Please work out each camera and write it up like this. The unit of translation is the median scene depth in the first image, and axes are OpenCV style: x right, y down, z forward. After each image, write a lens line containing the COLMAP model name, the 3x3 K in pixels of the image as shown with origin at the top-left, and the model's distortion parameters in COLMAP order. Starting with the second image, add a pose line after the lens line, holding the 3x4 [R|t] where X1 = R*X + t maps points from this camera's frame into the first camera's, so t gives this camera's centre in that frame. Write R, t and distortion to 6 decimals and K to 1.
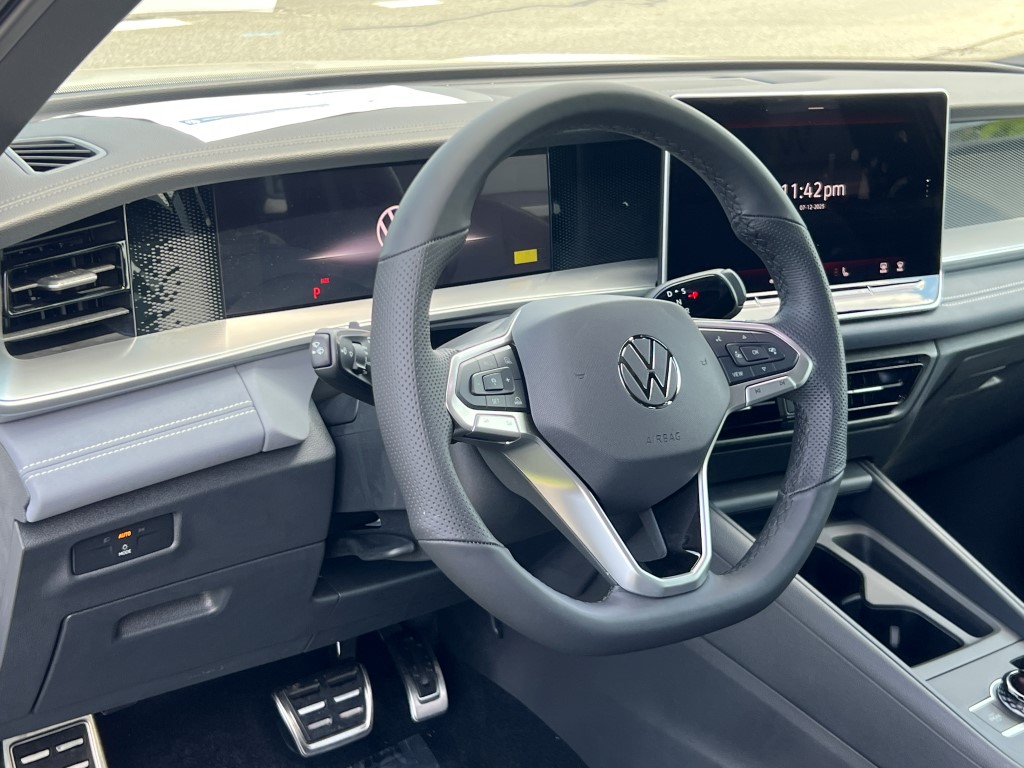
lens RADIAL K [[1373.8, 0, 521.0], [0, 1373.8, 380.0], [0, 0, 1]] dist [0.110103, 0.000000]
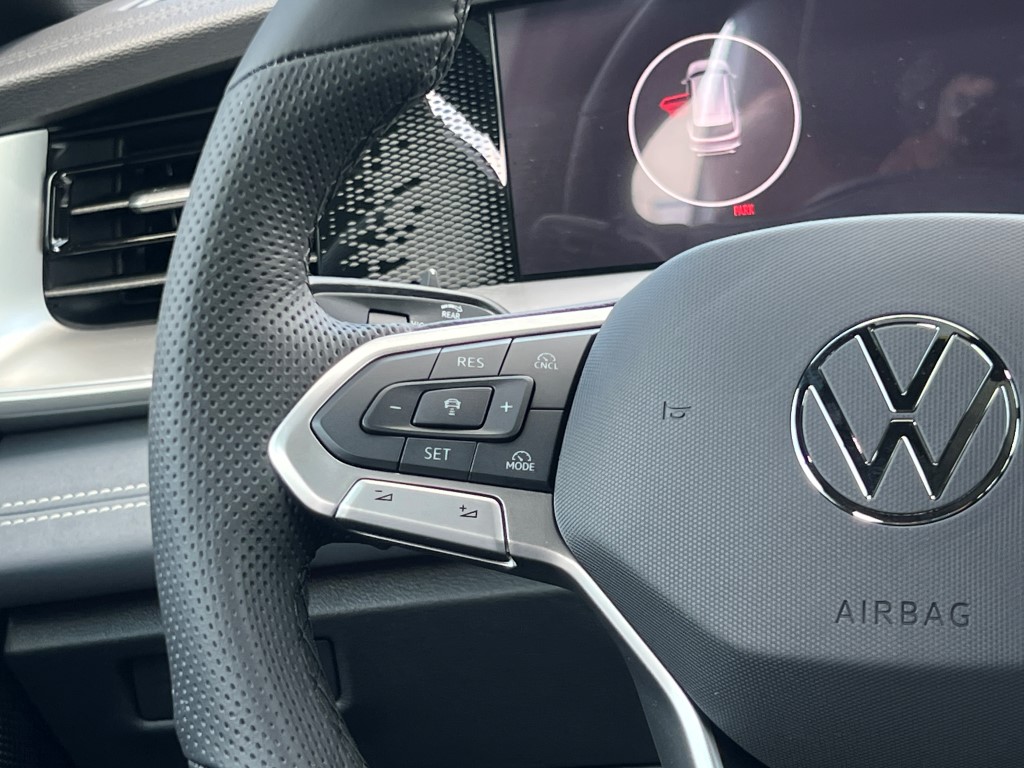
lens RADIAL K [[2112.9, 0, 496.6], [0, 2112.9, 421.9], [0, 0, 1]] dist [0.175258, 0.000000]
pose [[0.639678, 0.065384, -0.765857, 0.309446], [-0.083172, 0.996413, 0.015599, -0.003525], [0.764130, 0.053720, 0.642822, 0.401580]]
